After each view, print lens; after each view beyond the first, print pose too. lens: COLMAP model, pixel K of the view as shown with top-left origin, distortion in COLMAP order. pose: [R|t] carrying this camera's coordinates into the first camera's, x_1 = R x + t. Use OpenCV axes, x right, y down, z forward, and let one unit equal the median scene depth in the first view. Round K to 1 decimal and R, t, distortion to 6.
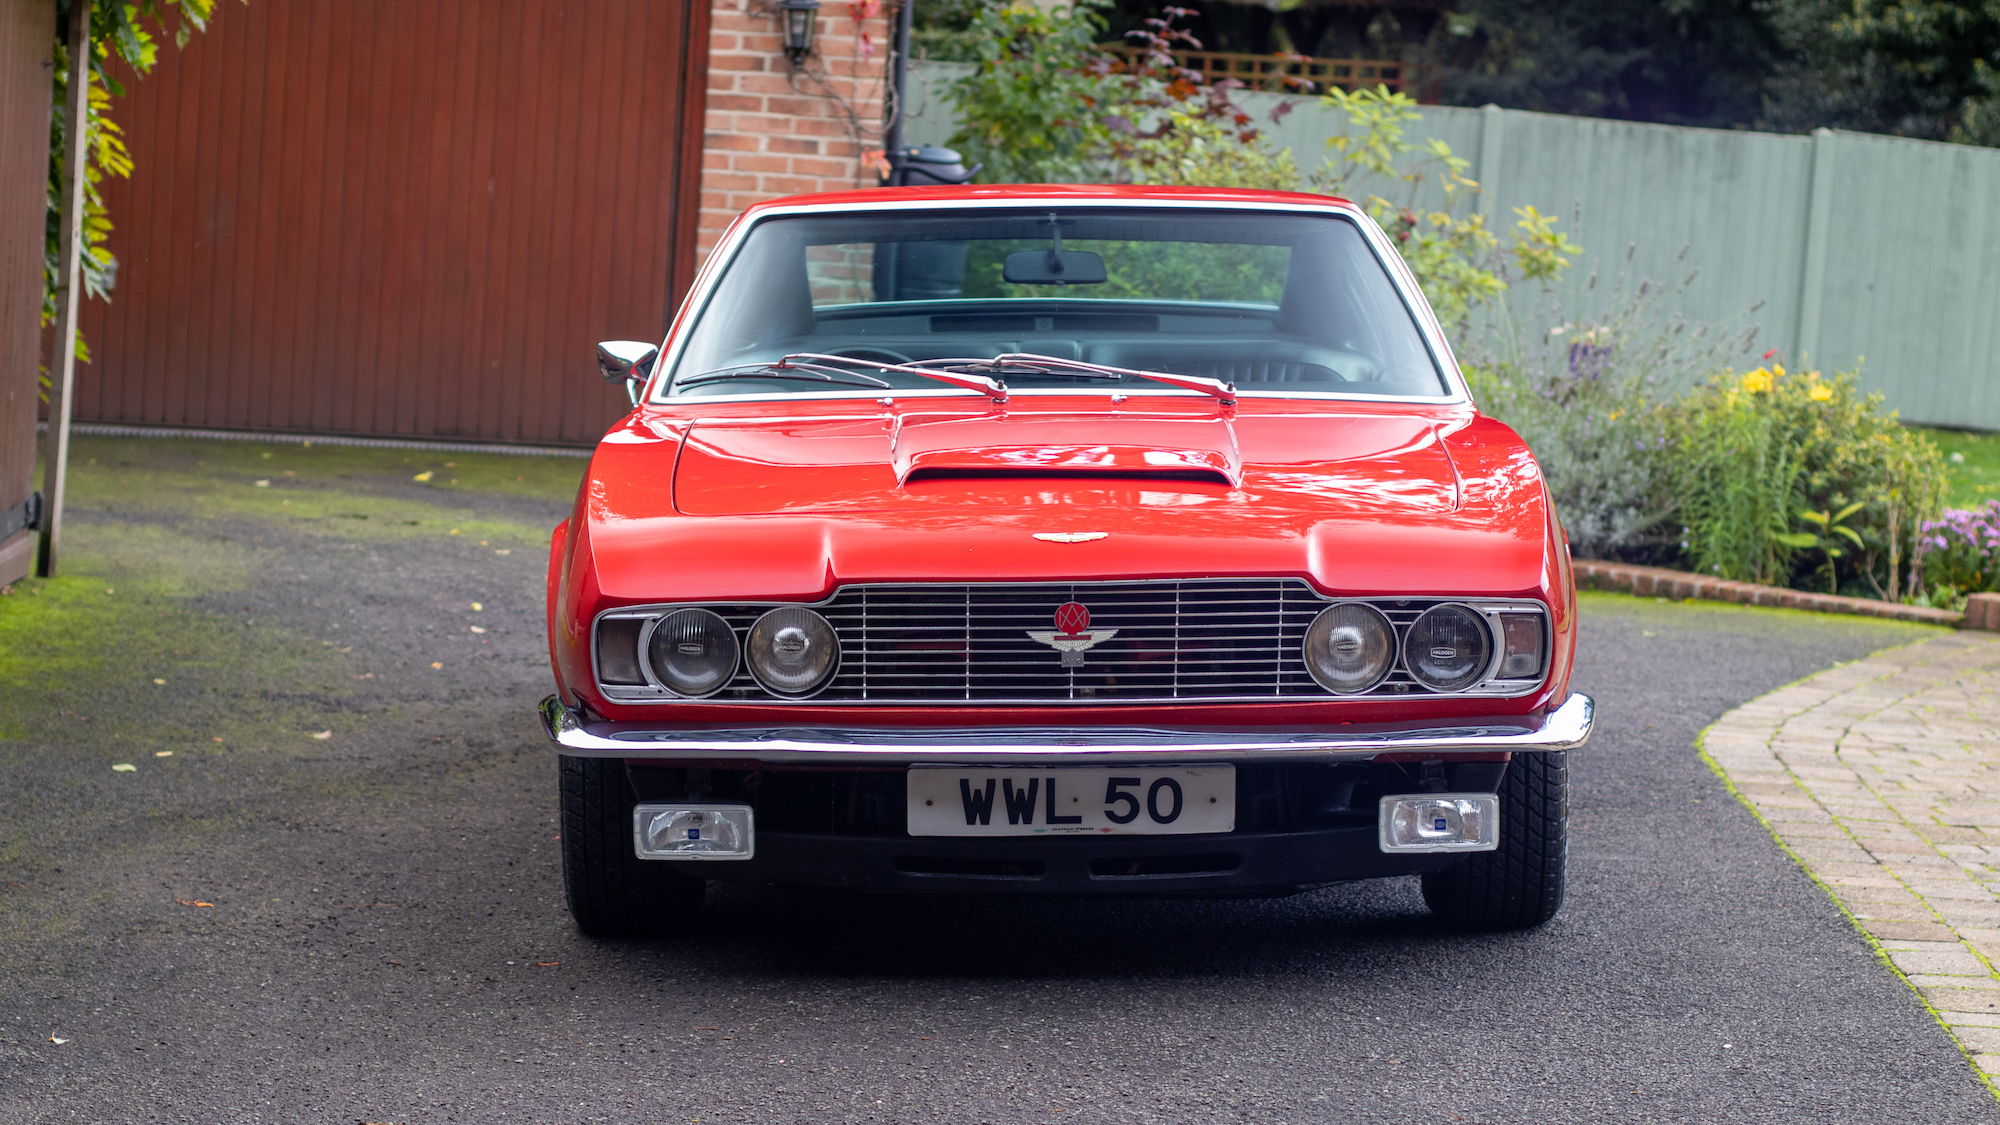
lens RADIAL K [[4664.0, 0, 1000.0], [0, 4664.0, 562.5], [0, 0, 1]] dist [-0.192701, 0.140439]
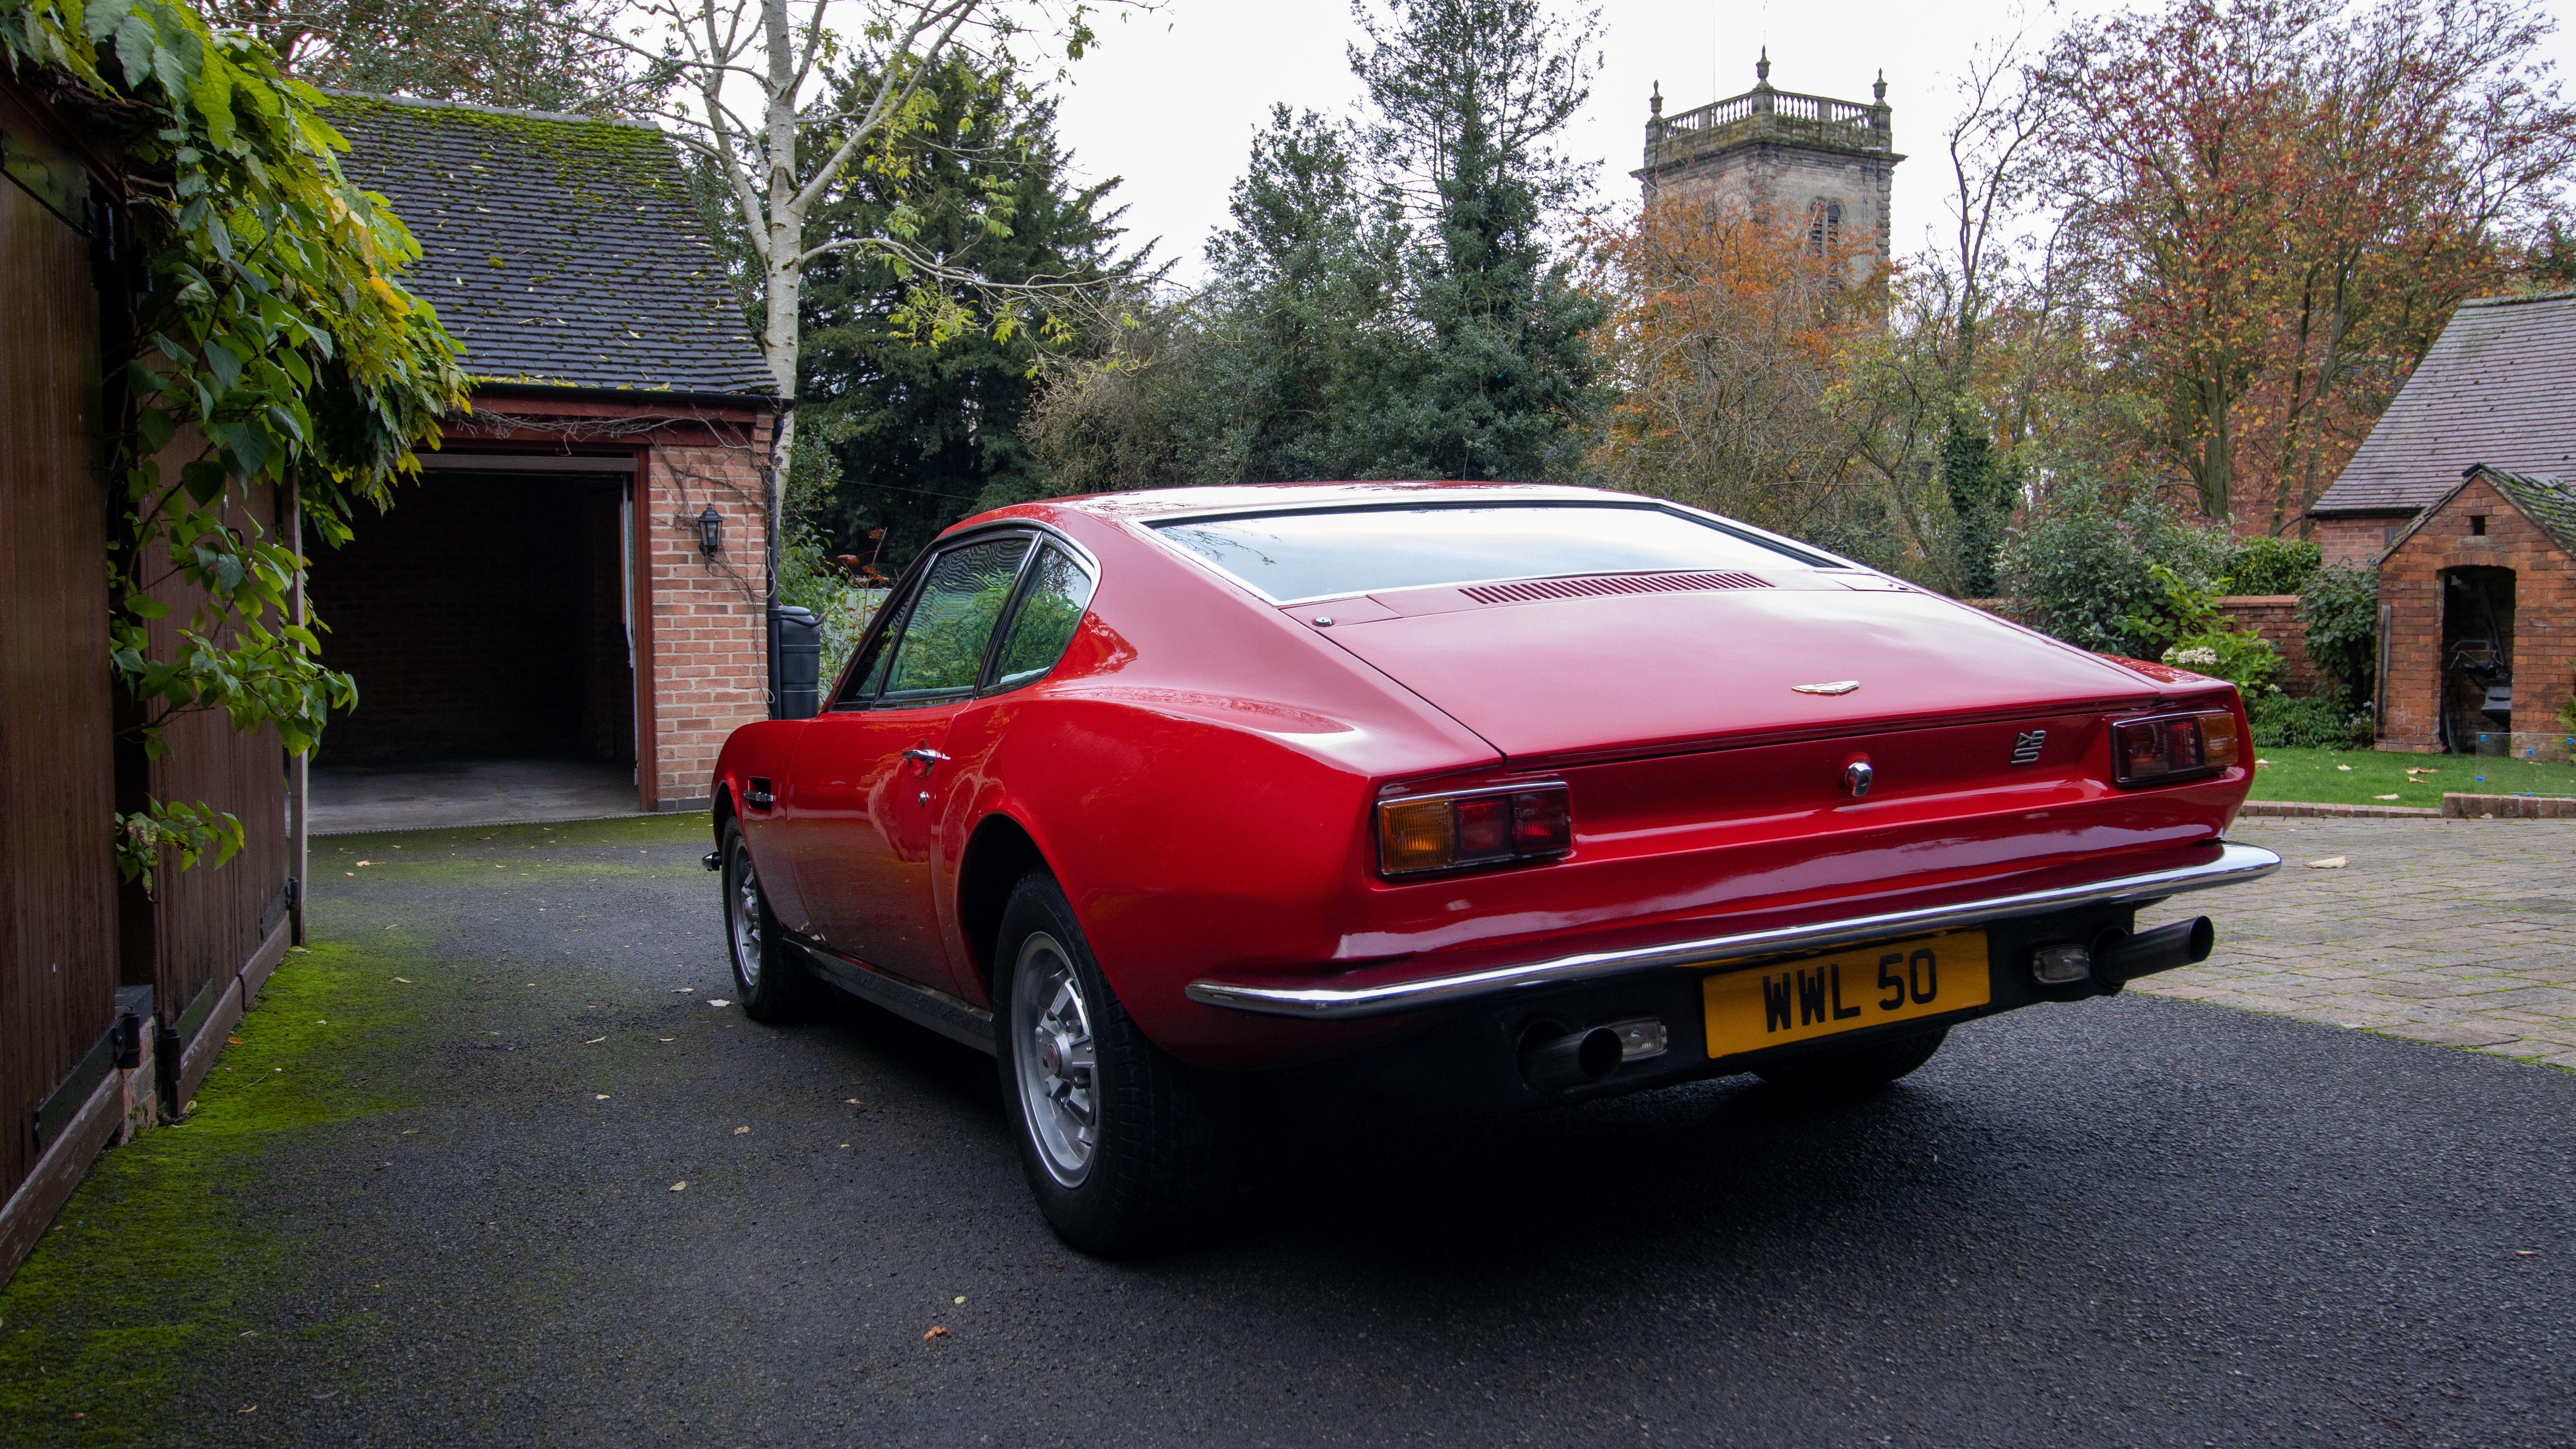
lens RADIAL K [[1881.5, 0, 1288.0], [0, 1881.5, 724.5], [0, 0, 1]] dist [-0.033413, -0.001350]
pose [[0.936255, -0.096522, 0.337803, -0.091210], [0.113672, 0.993025, -0.031313, -0.009175], [-0.332425, 0.067716, 0.940696, 0.382372]]
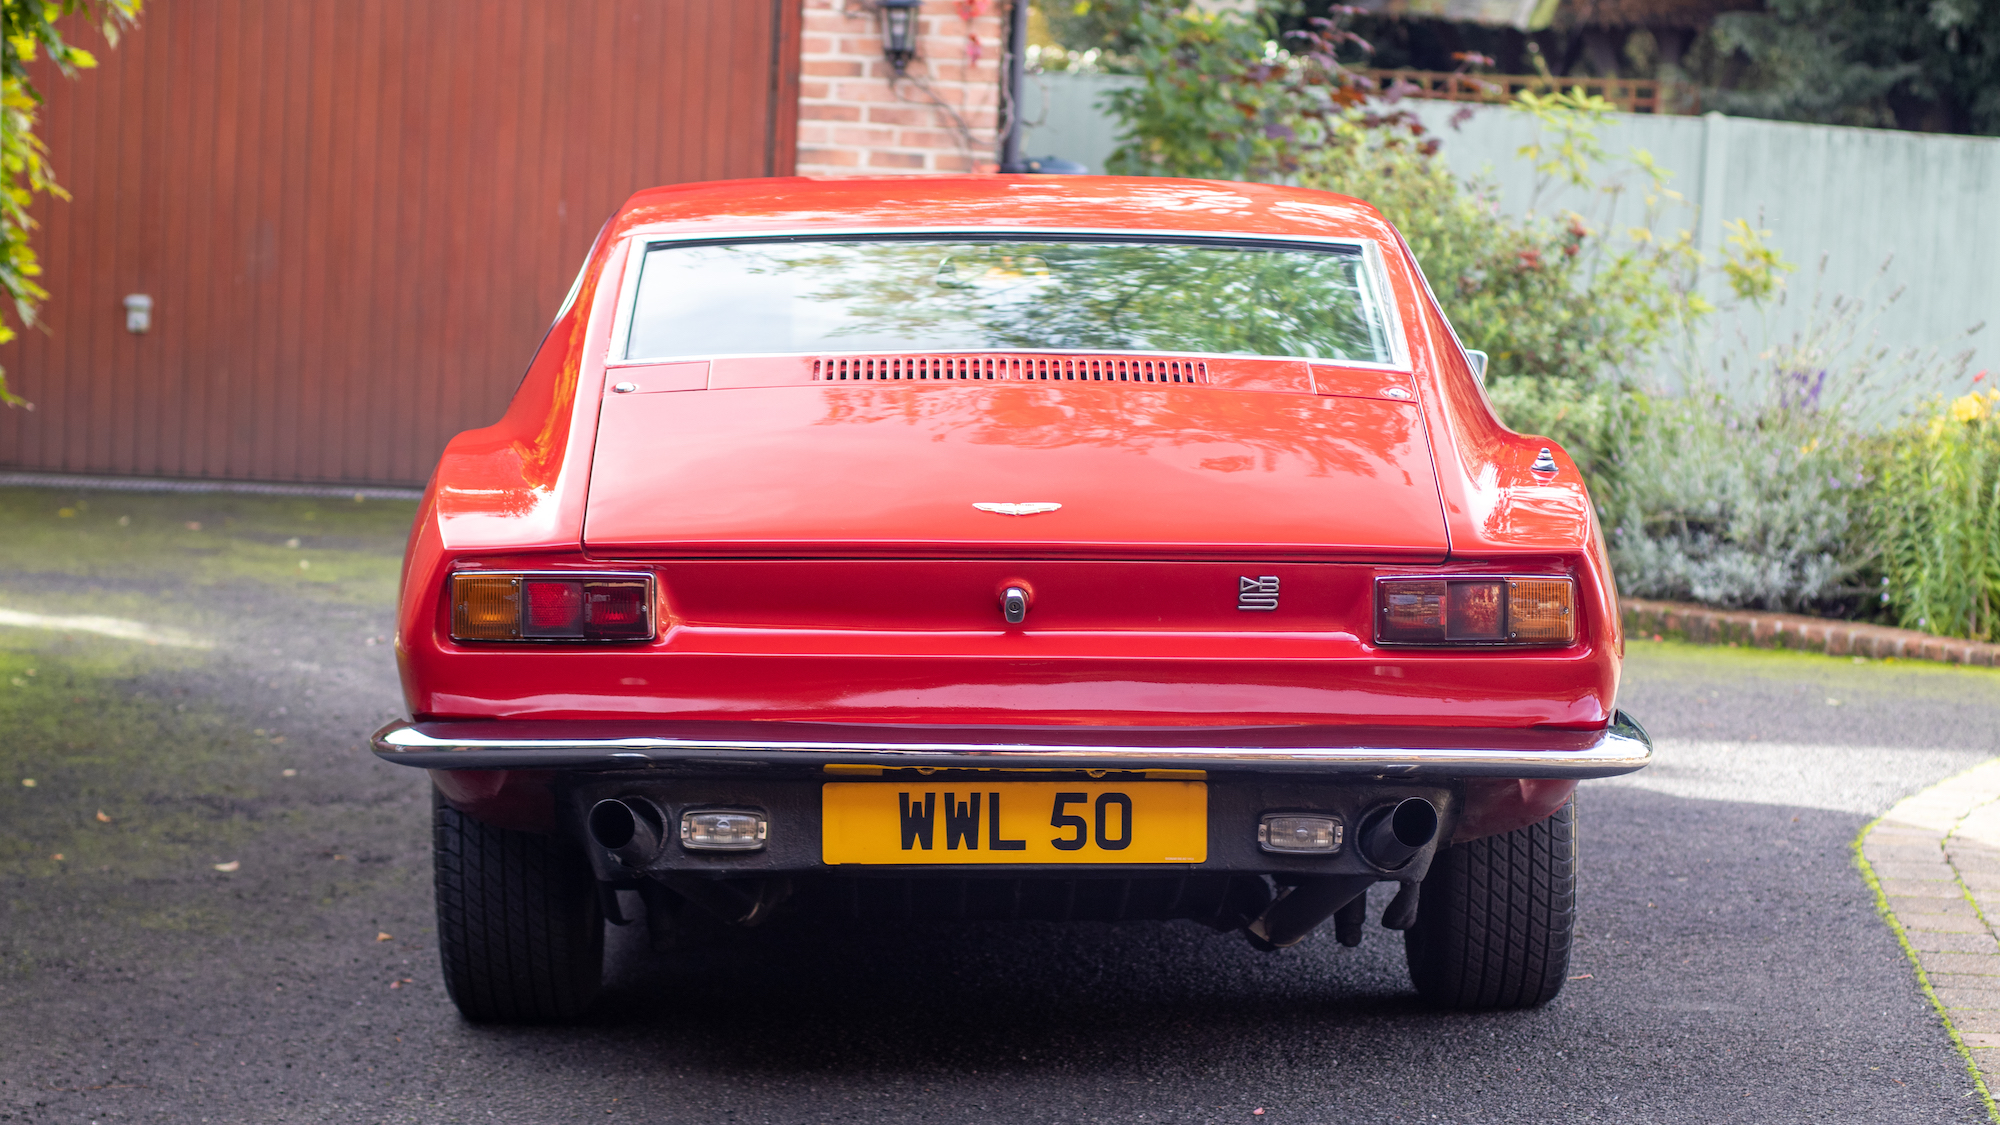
lens RADIAL K [[4664.0, 0, 1000.0], [0, 4664.0, 562.5], [0, 0, 1]] dist [-0.192701, 0.140439]
pose [[0.997789, -0.010742, -0.065584, 0.038176], [0.010144, 0.999904, -0.009440, -0.003561], [0.065679, 0.008754, 0.997802, 0.119772]]
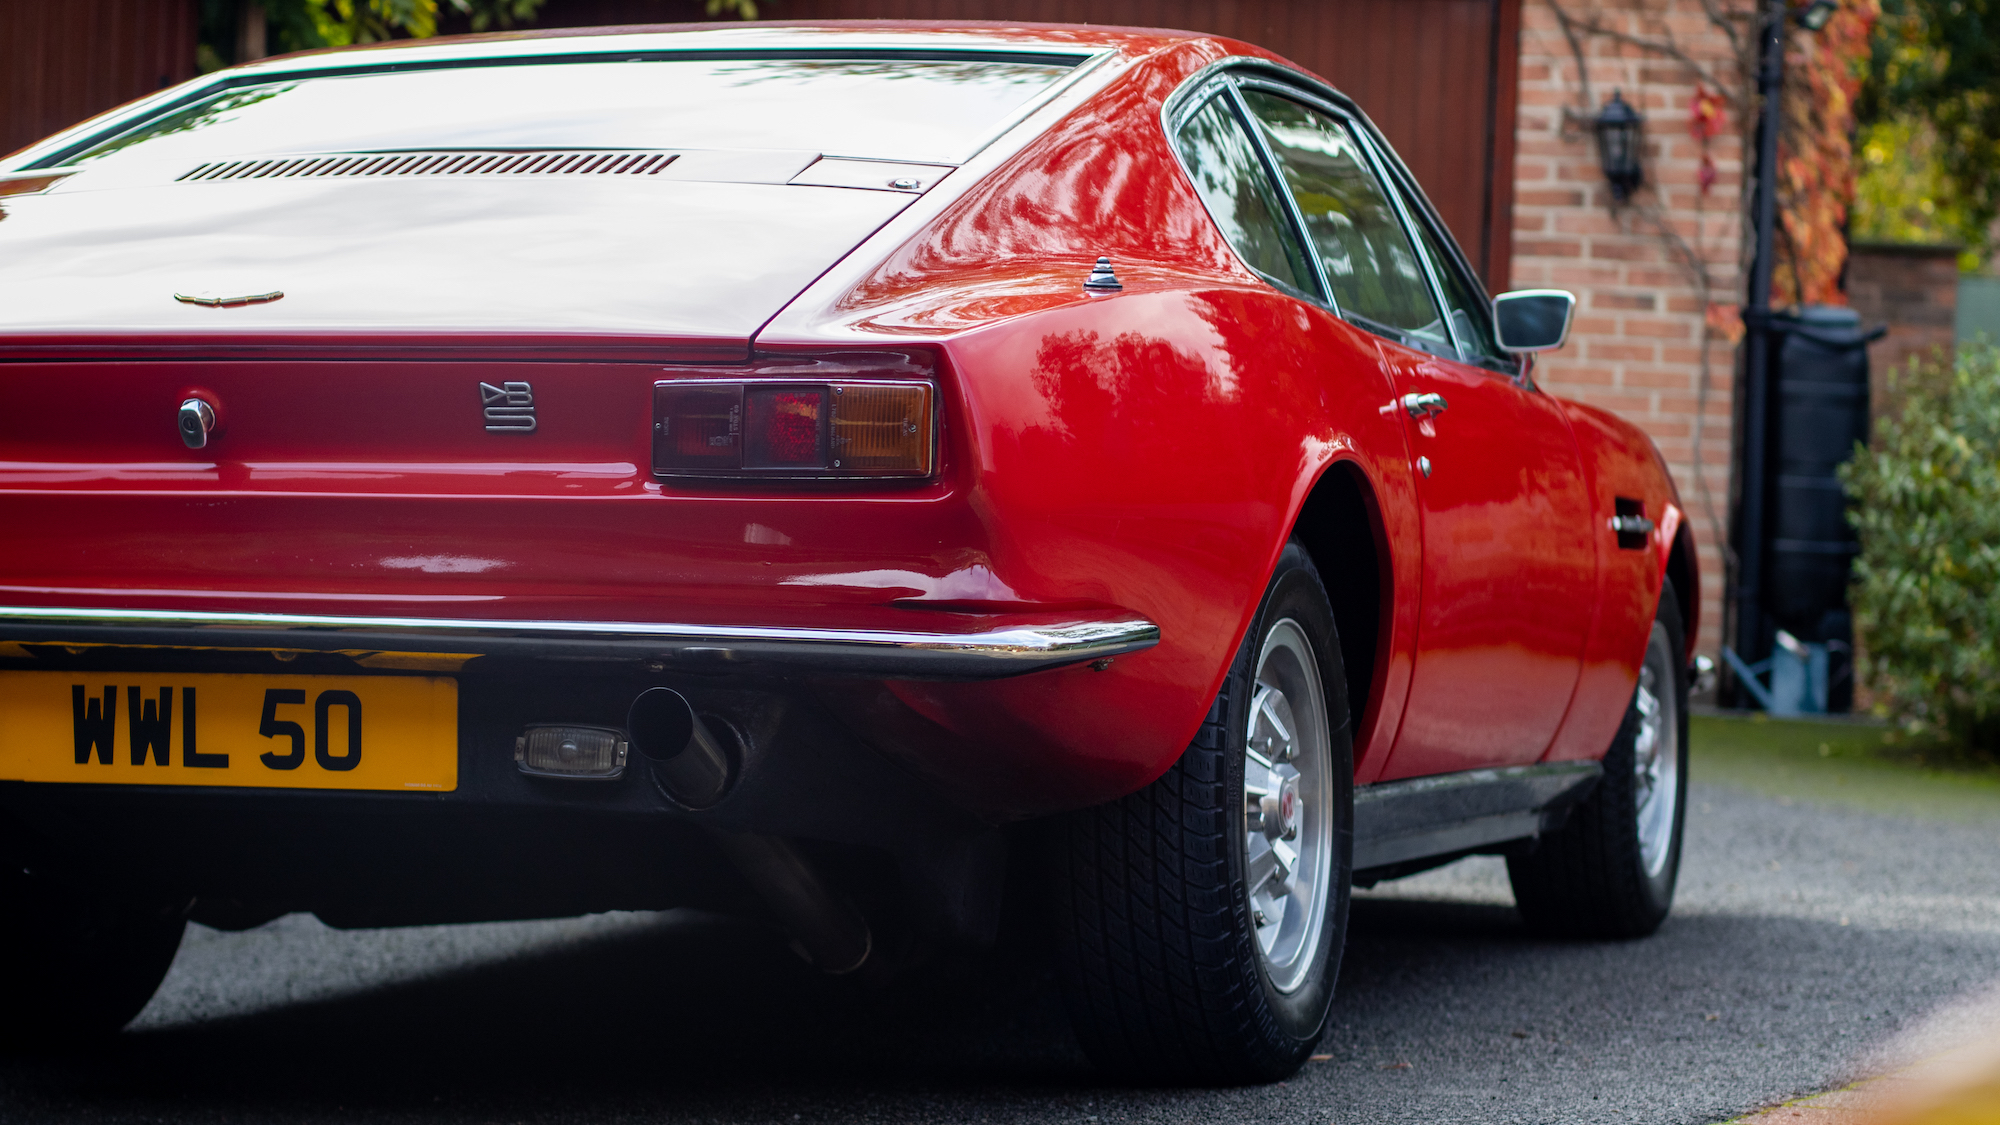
lens RADIAL K [[4664.0, 0, 1000.0], [0, 4664.0, 562.5], [0, 0, 1]] dist [-0.192701, 0.140439]
pose [[0.928920, -0.010927, -0.370120, 0.168270], [-0.023422, 0.995829, -0.088182, 0.029683], [0.369540, 0.090583, 0.924789, 0.272339]]
